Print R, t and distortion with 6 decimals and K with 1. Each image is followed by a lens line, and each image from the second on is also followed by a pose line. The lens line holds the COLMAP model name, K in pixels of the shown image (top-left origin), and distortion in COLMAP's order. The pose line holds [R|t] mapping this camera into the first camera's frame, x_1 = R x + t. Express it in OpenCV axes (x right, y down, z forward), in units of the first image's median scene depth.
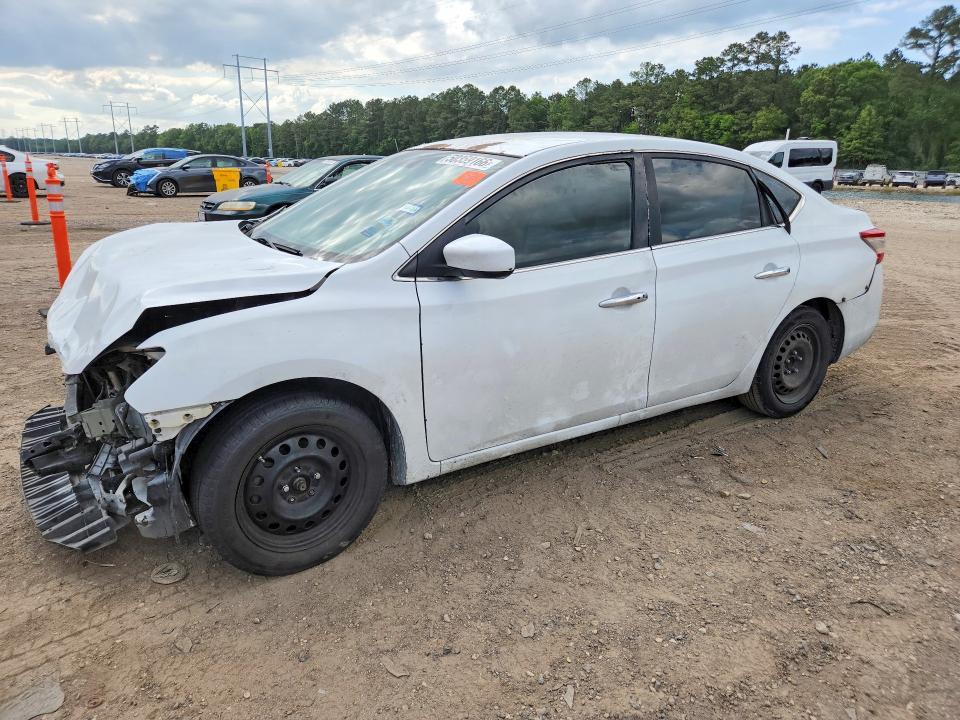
lens RADIAL K [[751.8, 0, 480.0], [0, 751.8, 360.0], [0, 0, 1]] dist [0.013113, -0.003512]
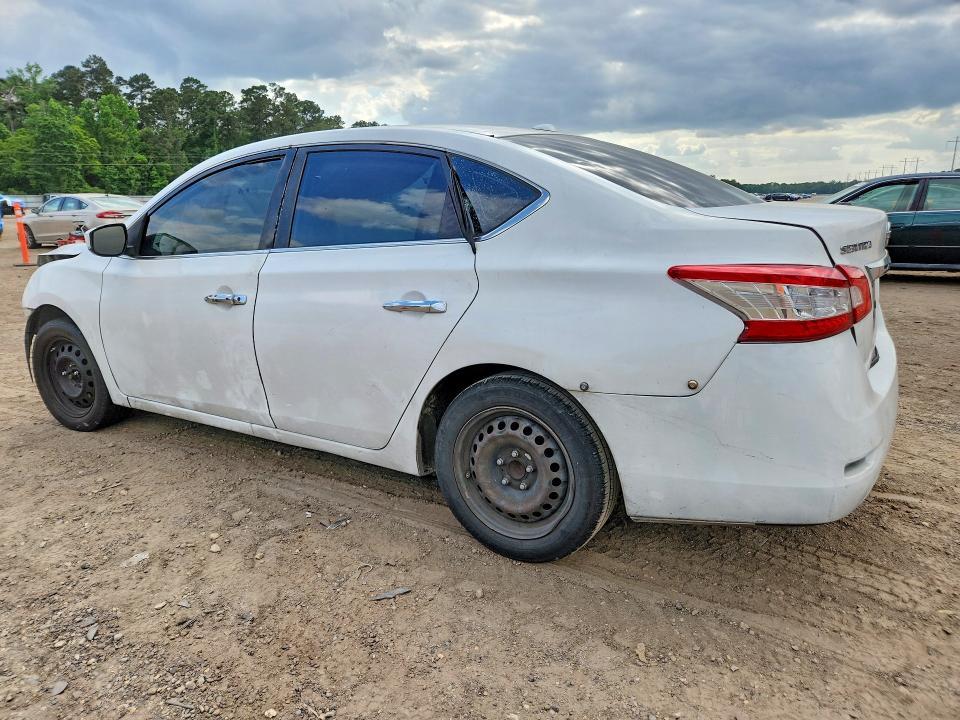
lens RADIAL K [[751.8, 0, 480.0], [0, 751.8, 360.0], [0, 0, 1]] dist [0.013113, -0.003512]
pose [[0.344543, 0.169370, -0.923366, 0.722543], [-0.226239, 0.969581, 0.093429, -0.100098], [0.911102, 0.176711, 0.372380, 0.562090]]
